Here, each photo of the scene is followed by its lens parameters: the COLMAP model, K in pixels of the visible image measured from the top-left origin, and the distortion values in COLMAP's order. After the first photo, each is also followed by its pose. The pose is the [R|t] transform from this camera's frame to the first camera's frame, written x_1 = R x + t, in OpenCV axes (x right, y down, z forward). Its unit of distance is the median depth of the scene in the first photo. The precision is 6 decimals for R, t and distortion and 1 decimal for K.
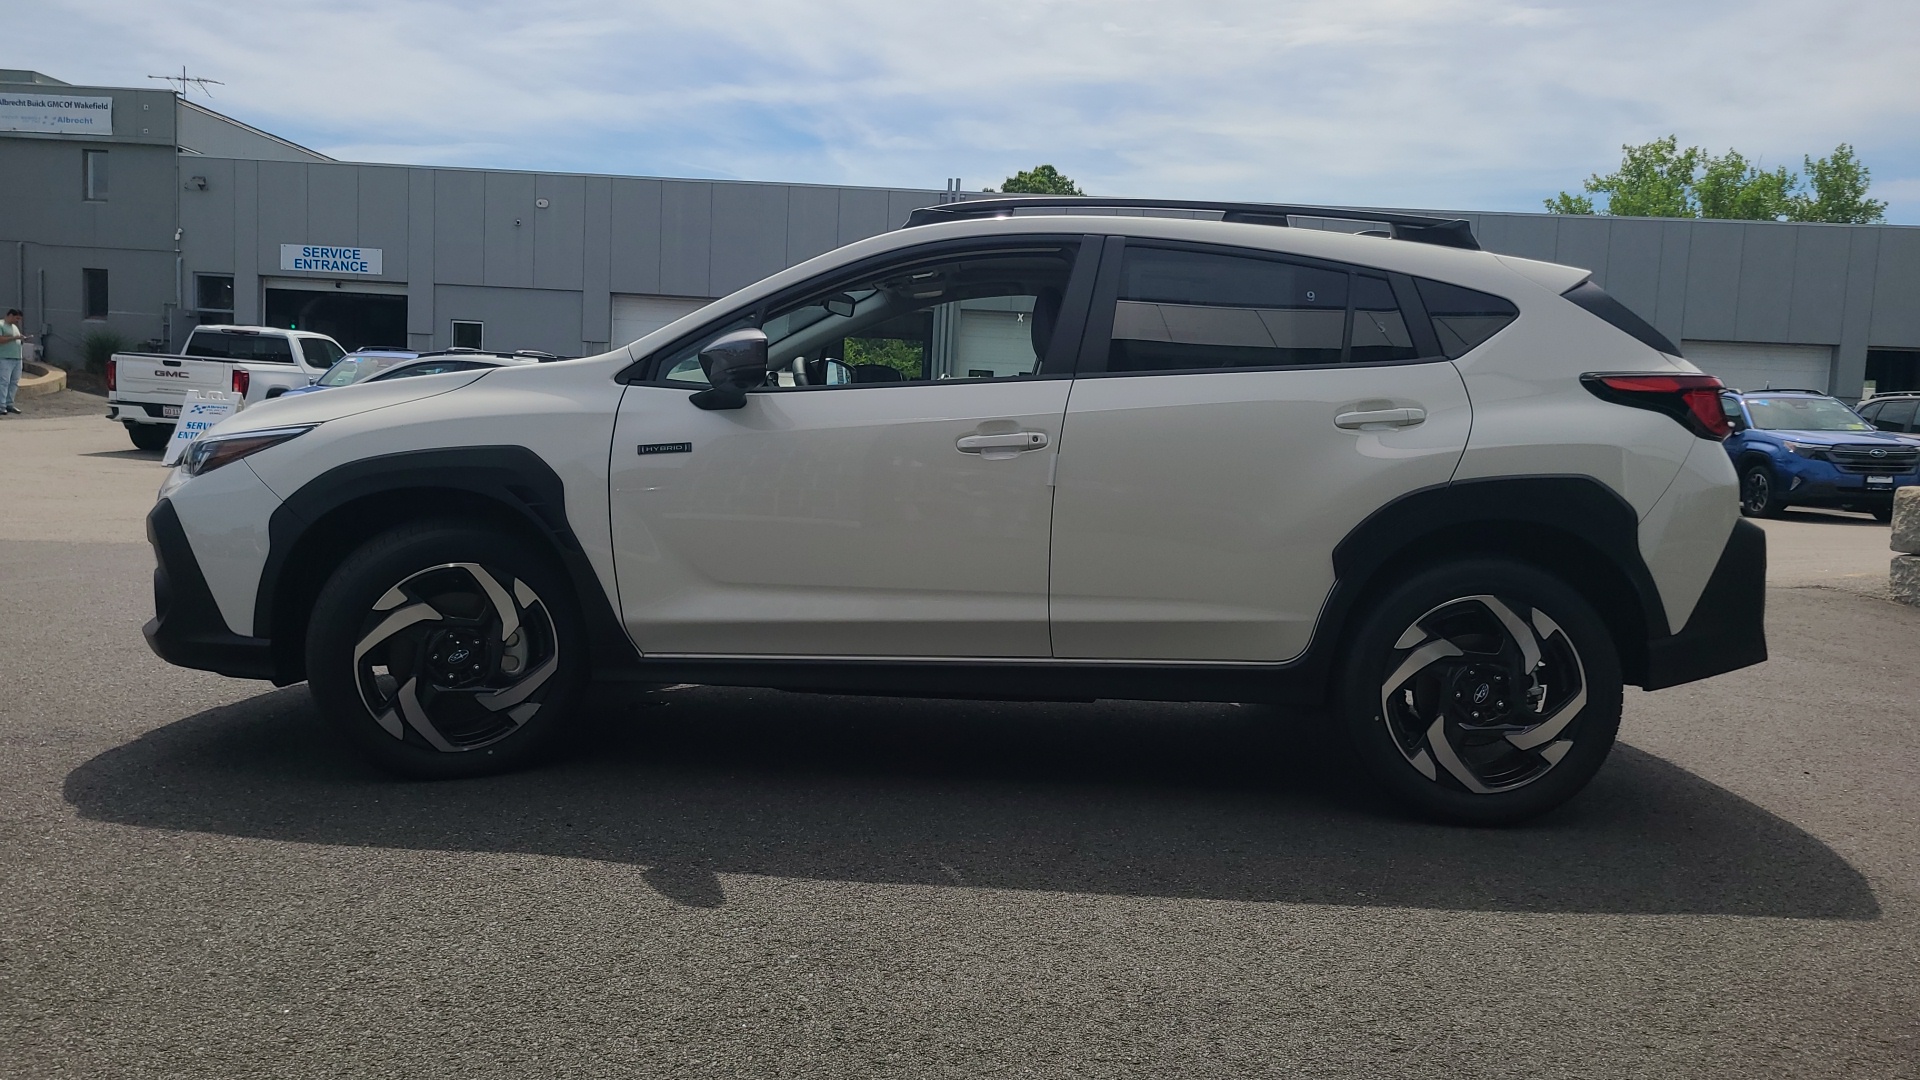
lens RADIAL K [[1473.3, 0, 937.3], [0, 1473.3, 535.7], [0, 0, 1]] dist [0.034601, -0.005298]
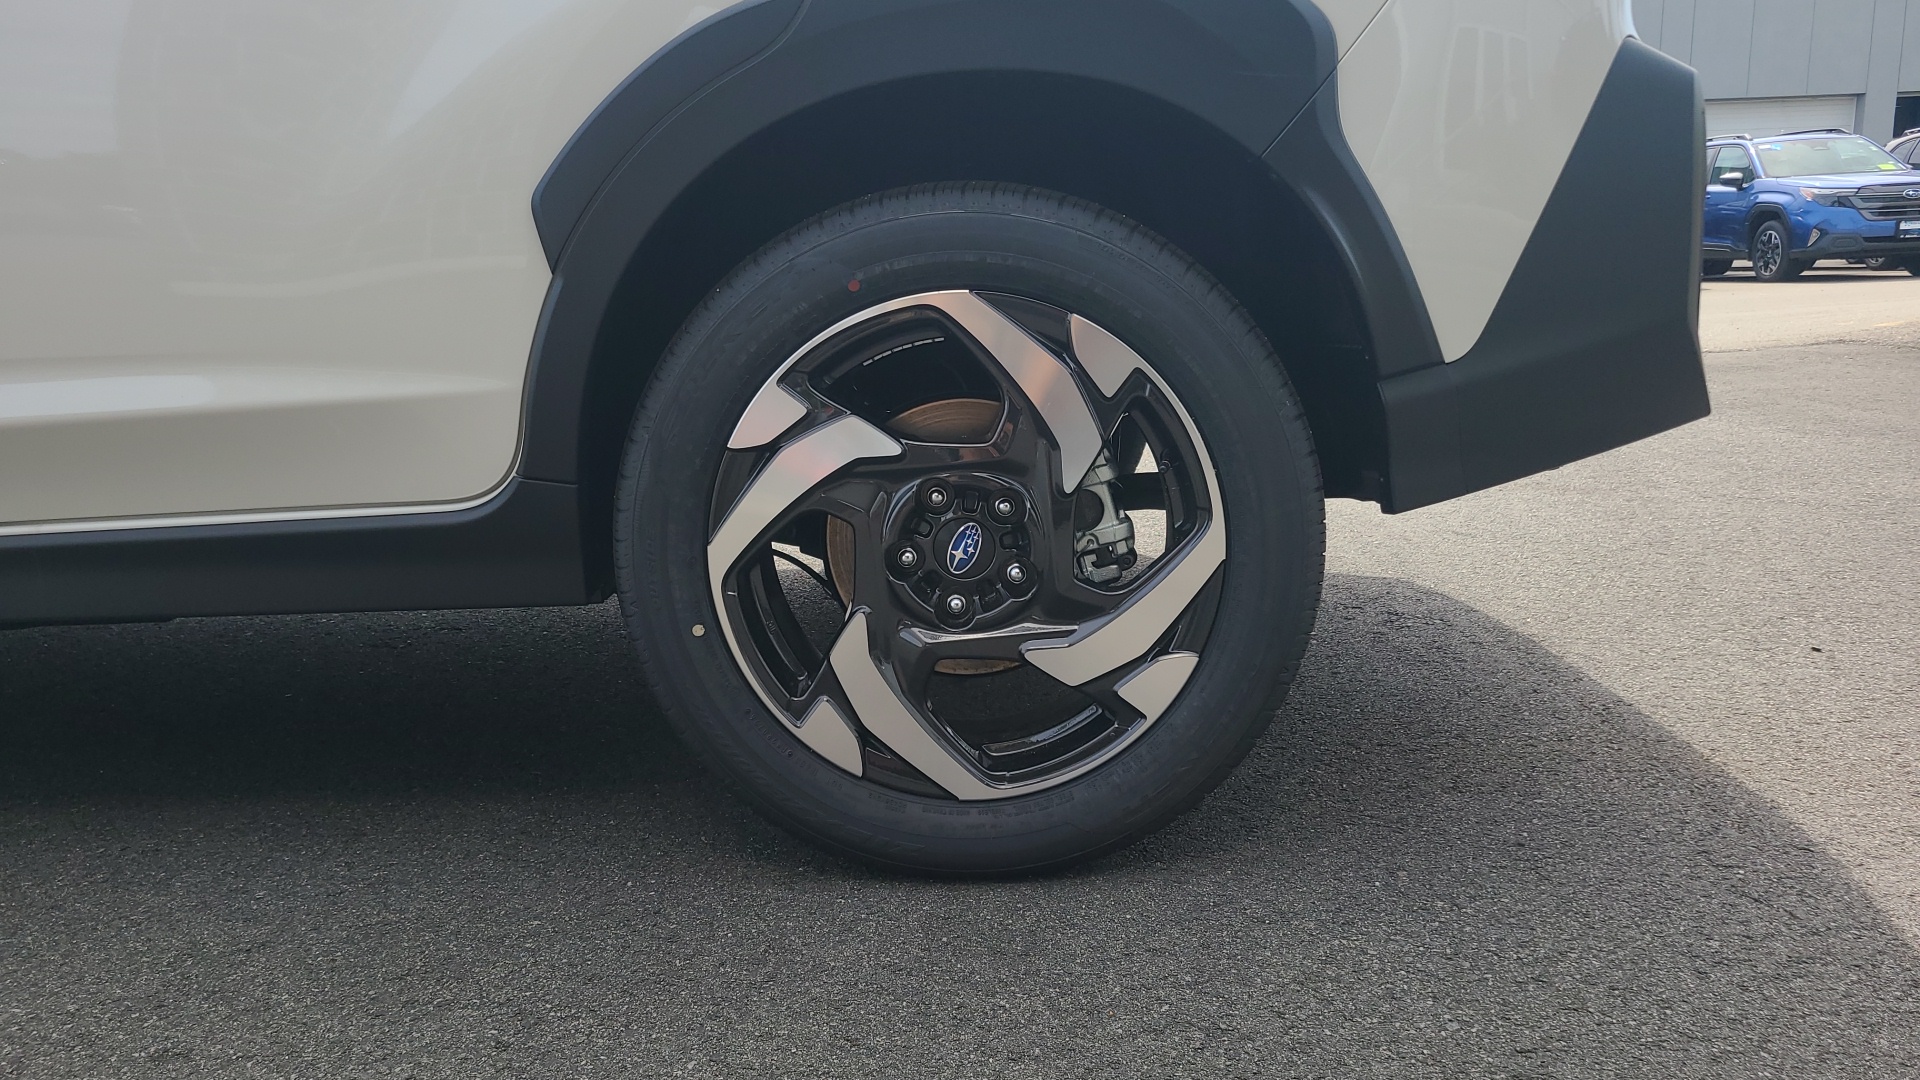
lens RADIAL K [[1462.2, 0, 906.0], [0, 1462.2, 557.7], [0, 0, 1]] dist [0.049129, -0.037494]
pose [[0.997287, -0.066302, -0.031994, 0.352058], [0.069538, 0.991077, 0.113712, 0.062016], [0.024169, -0.115628, 0.992998, 0.596983]]
